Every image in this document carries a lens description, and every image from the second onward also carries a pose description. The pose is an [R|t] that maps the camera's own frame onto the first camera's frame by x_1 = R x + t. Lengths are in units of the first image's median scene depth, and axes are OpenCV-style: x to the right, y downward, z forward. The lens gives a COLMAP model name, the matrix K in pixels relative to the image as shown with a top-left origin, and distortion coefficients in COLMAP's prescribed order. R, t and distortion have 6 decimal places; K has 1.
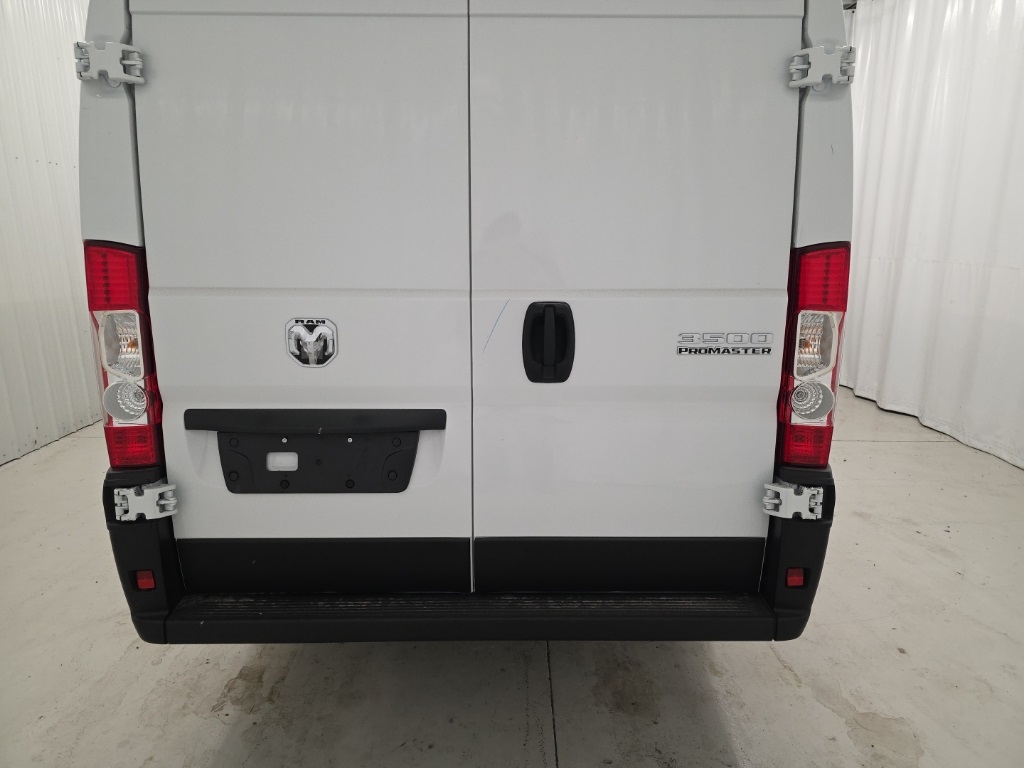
lens RADIAL K [[681.0, 0, 512.0], [0, 681.0, 384.0], [0, 0, 1]] dist [0.060608, -0.054123]
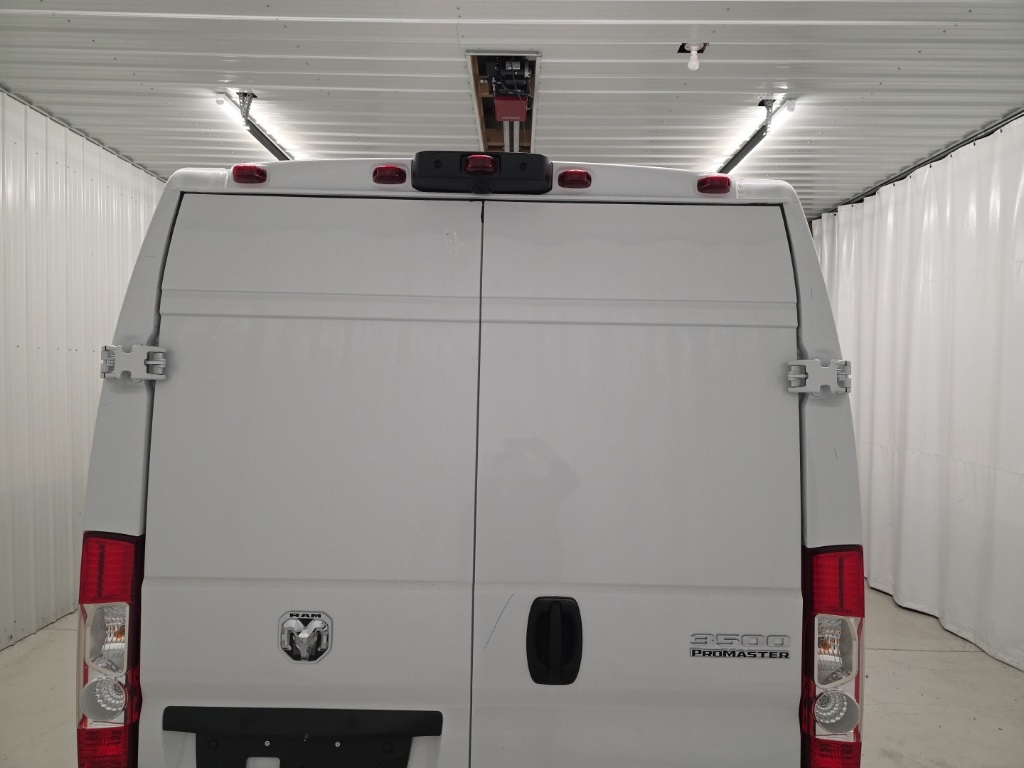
lens RADIAL K [[686.0, 0, 512.0], [0, 686.0, 384.0], [0, 0, 1]] dist [0.046472, -0.044157]
pose [[0.999837, 0.017625, -0.003881, -0.007720], [-0.018046, 0.979104, -0.202558, -0.214822], [0.000230, 0.202595, 0.979262, -0.012343]]
